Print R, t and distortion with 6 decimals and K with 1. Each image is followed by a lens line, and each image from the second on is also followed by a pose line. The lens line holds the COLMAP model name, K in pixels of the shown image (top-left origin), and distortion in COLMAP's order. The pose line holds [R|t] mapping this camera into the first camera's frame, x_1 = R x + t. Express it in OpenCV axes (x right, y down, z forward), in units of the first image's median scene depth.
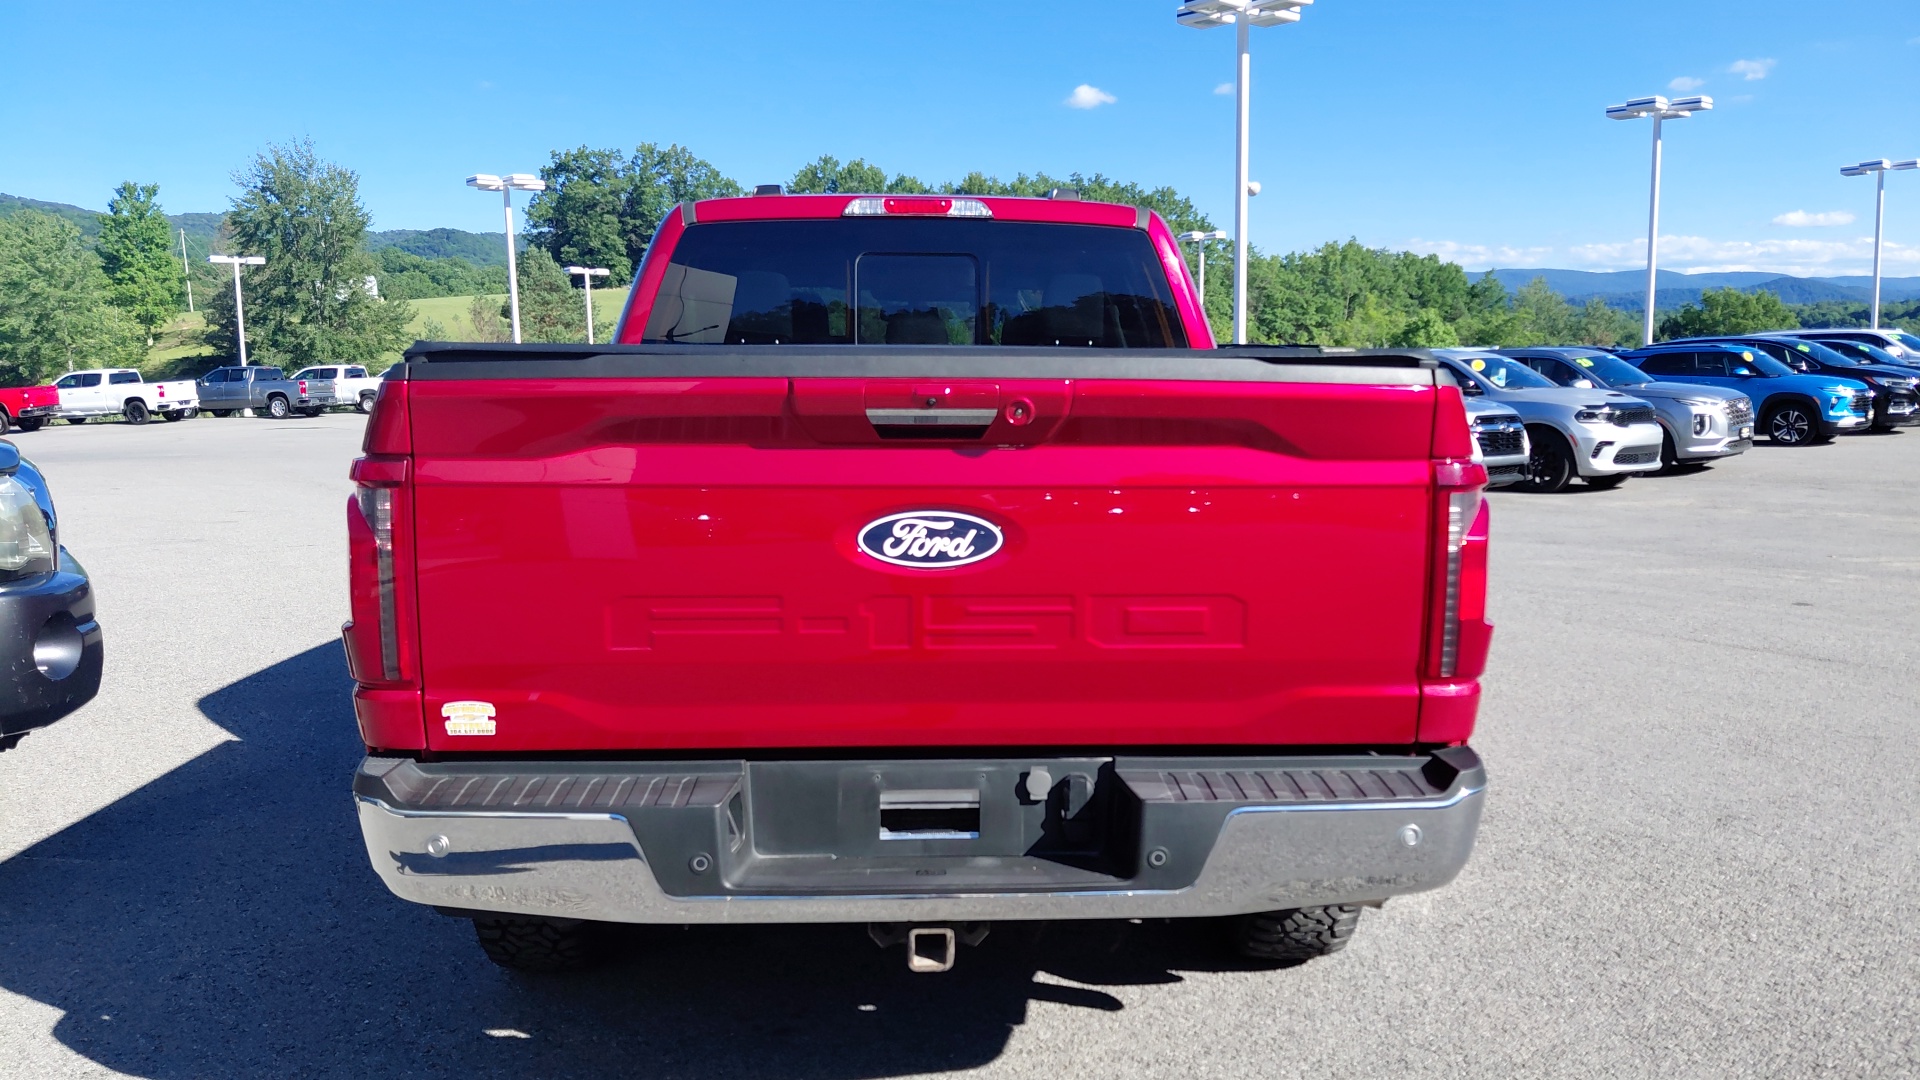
lens RADIAL K [[1421.6, 0, 972.4], [0, 1421.6, 549.5], [0, 0, 1]] dist [0.064379, -0.119736]
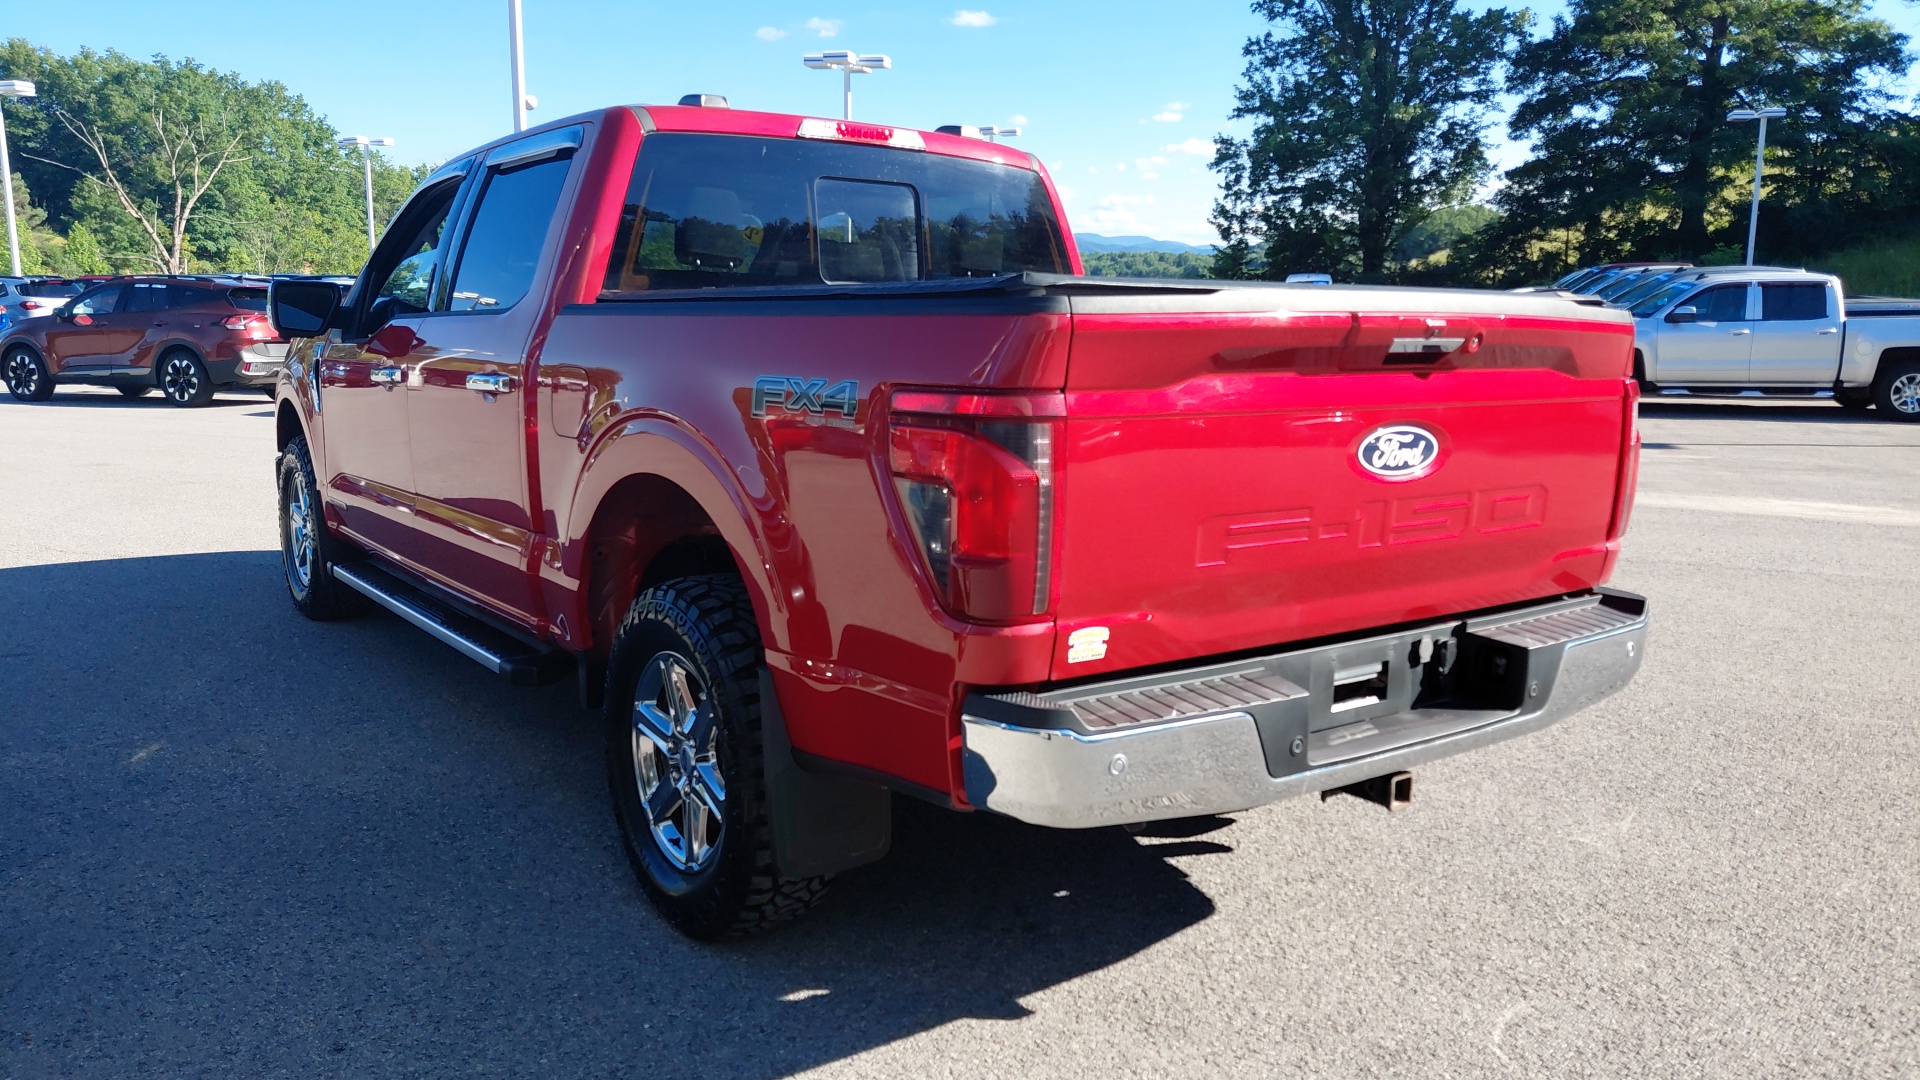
lens RADIAL K [[1421.6, 0, 961.9], [0, 1421.6, 565.8], [0, 0, 1]] dist [0.064379, -0.119736]
pose [[0.823511, -0.084947, 0.560904, -0.132515], [0.049291, 0.995701, 0.078426, -0.003060], [-0.565155, -0.036937, 0.824158, 0.028935]]
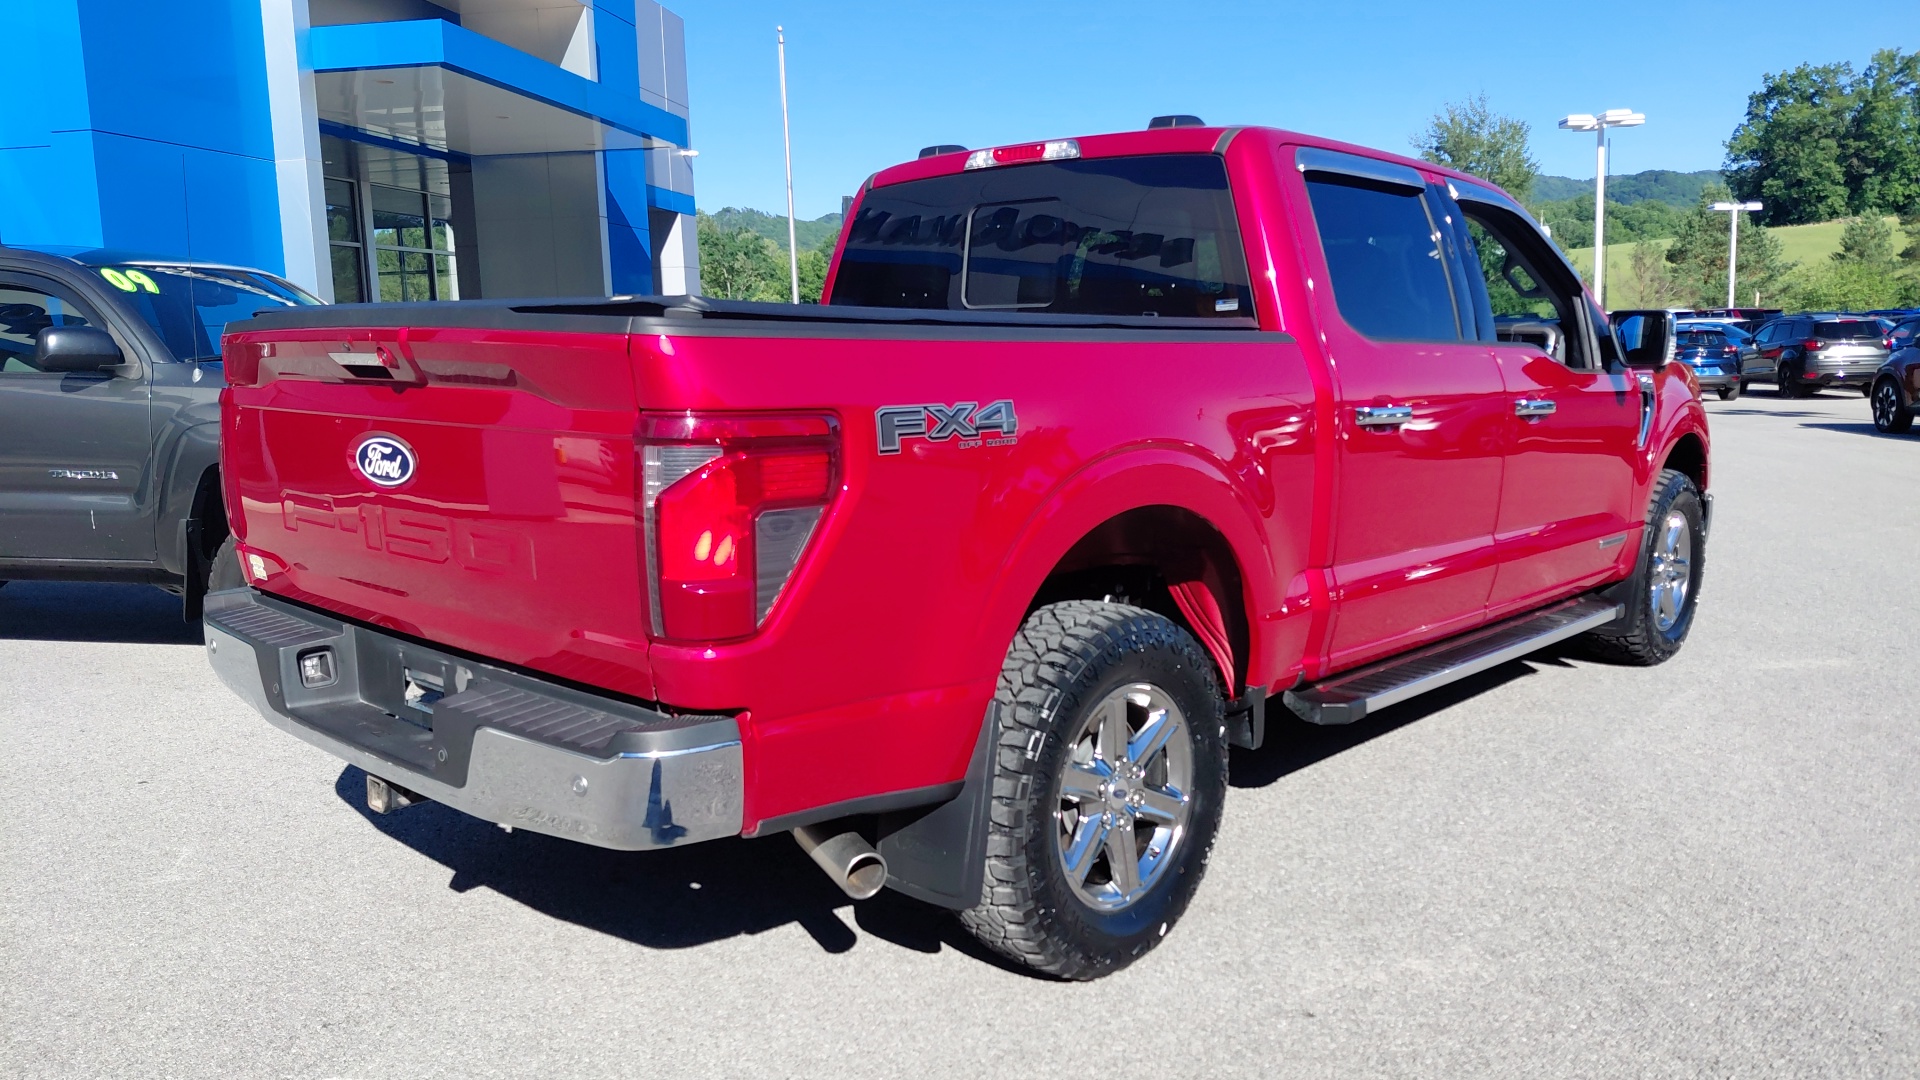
lens RADIAL K [[1421.6, 0, 965.4], [0, 1421.6, 556.7], [0, 0, 1]] dist [0.064379, -0.119736]
pose [[0.695216, 0.103397, -0.711325, 0.157185], [-0.075795, 0.994628, 0.070499, -0.006640], [0.714793, 0.004903, 0.699319, 0.065554]]
